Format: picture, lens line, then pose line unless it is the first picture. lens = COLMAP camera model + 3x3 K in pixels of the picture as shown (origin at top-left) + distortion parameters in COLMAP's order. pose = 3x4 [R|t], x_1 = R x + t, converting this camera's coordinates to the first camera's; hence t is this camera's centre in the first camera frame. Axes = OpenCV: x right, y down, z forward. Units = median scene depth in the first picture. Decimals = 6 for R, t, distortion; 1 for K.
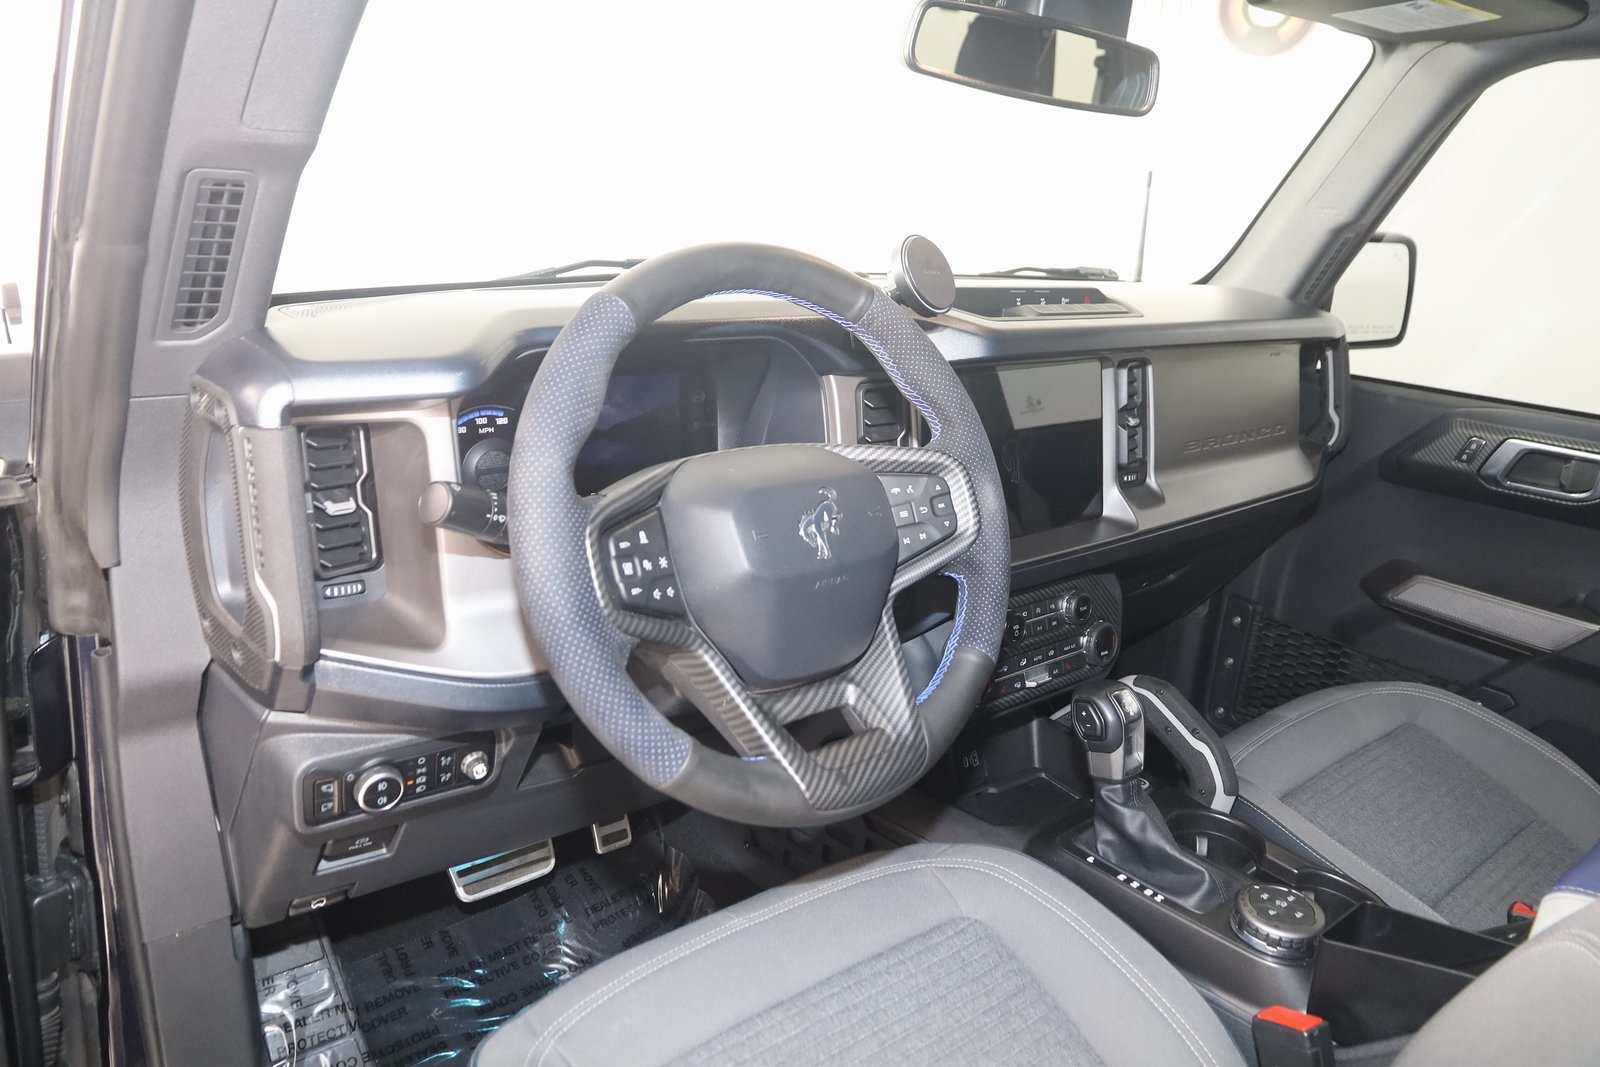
lens RADIAL K [[1095.4, 0, 799.4], [0, 1095.4, 505.7], [0, 0, 1]] dist [-0.119665, 0.077693]
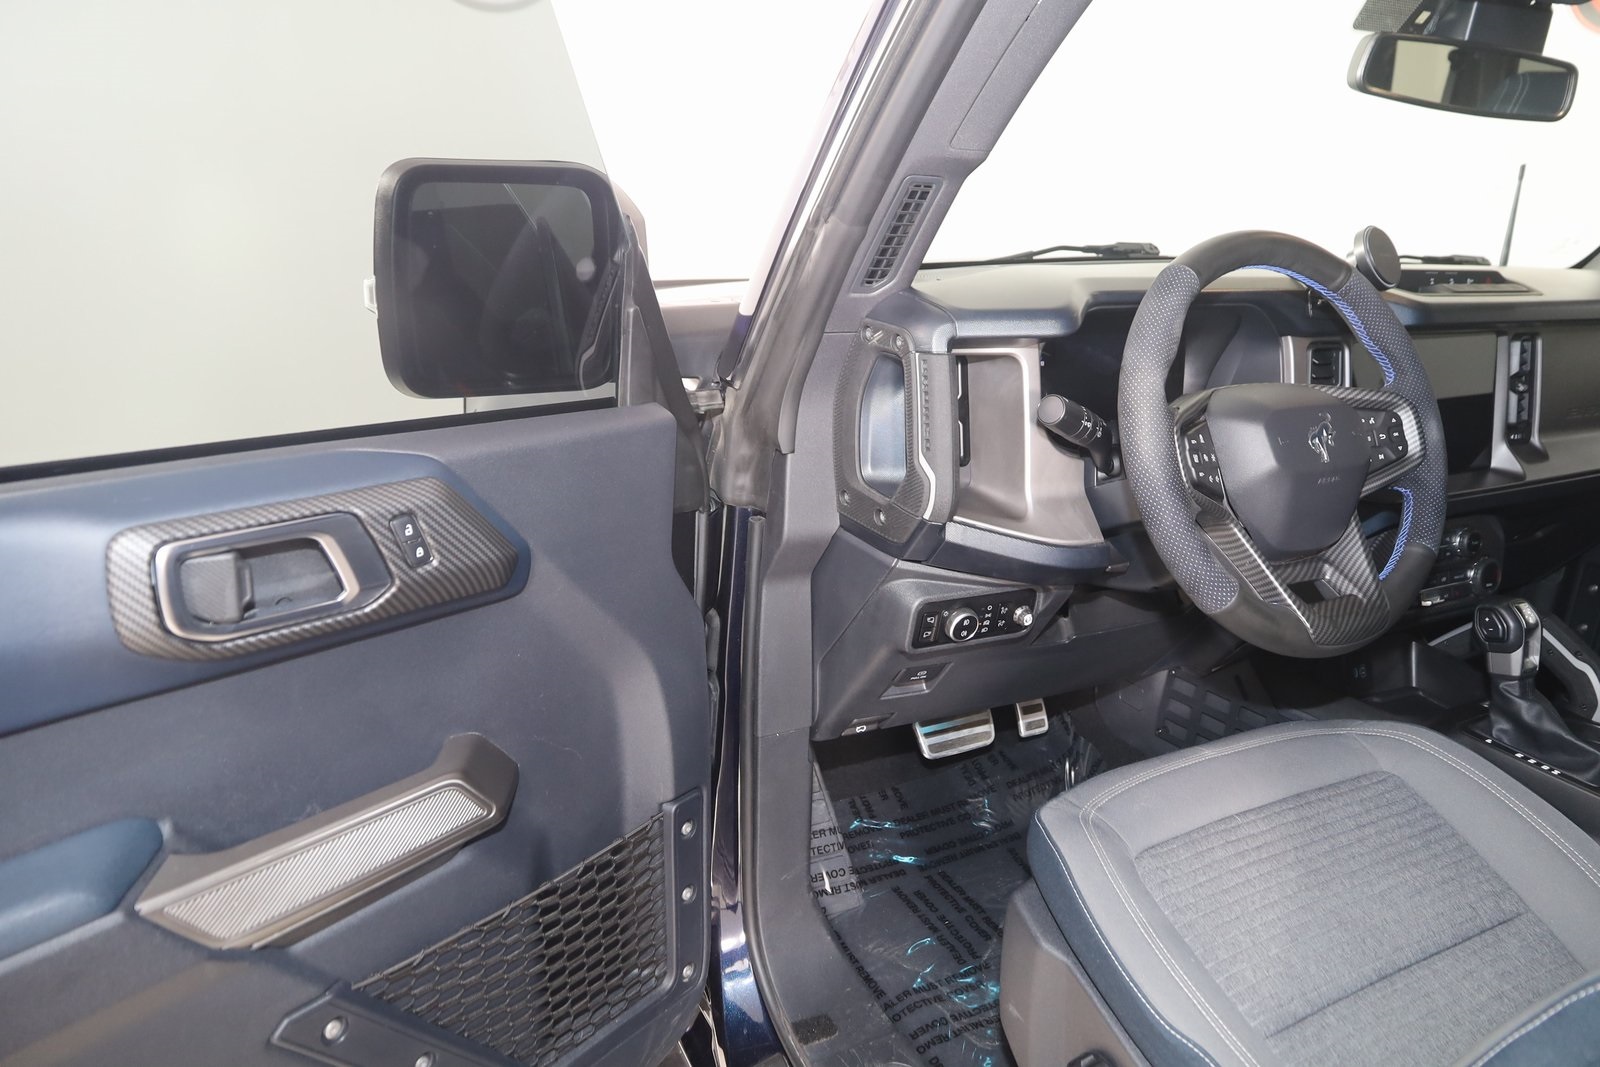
lens RADIAL K [[1095.4, 0, 799.4], [0, 1095.4, 505.7], [0, 0, 1]] dist [-0.119665, 0.077693]
pose [[0.974091, 0.042360, -0.222155, -0.261581], [-0.041092, 0.999102, 0.010326, 0.095237], [0.222393, -0.000929, 0.974957, -0.366504]]
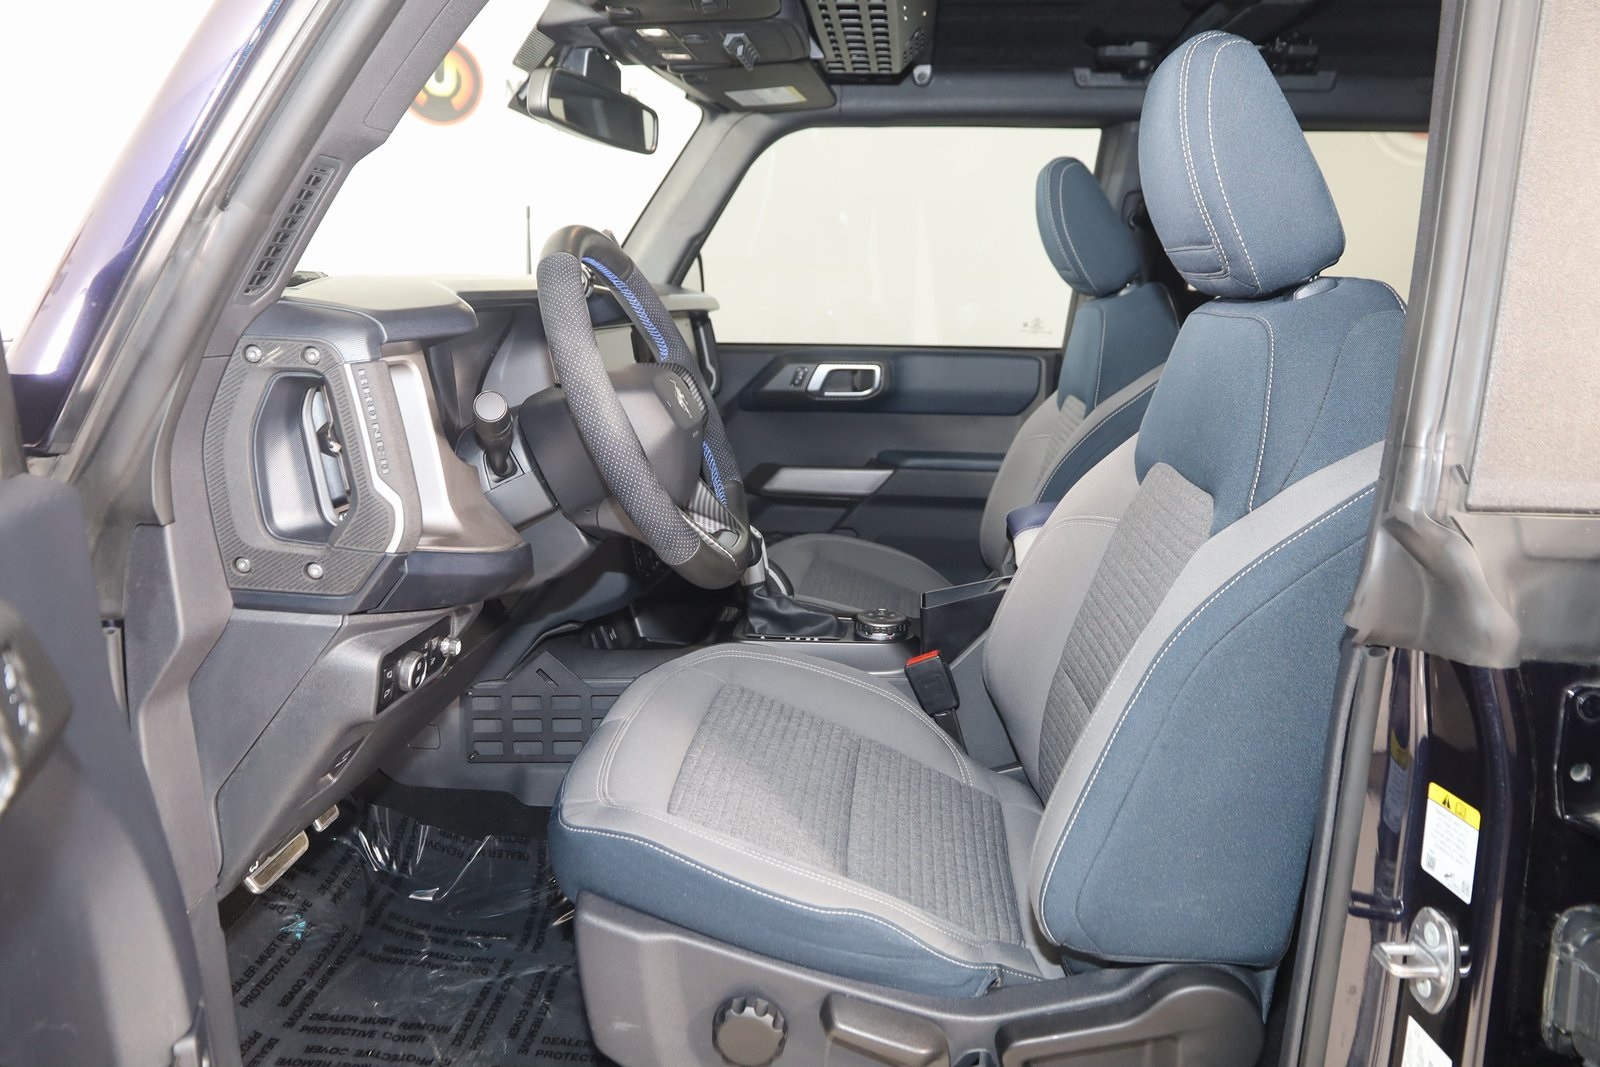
lens RADIAL K [[1095.4, 0, 799.4], [0, 1095.4, 505.7], [0, 0, 1]] dist [-0.119665, 0.077693]
pose [[0.700228, -0.185554, 0.689384, -0.799334], [0.225626, 0.973659, 0.032894, 0.126285], [-0.677328, 0.132509, 0.723649, -0.181674]]
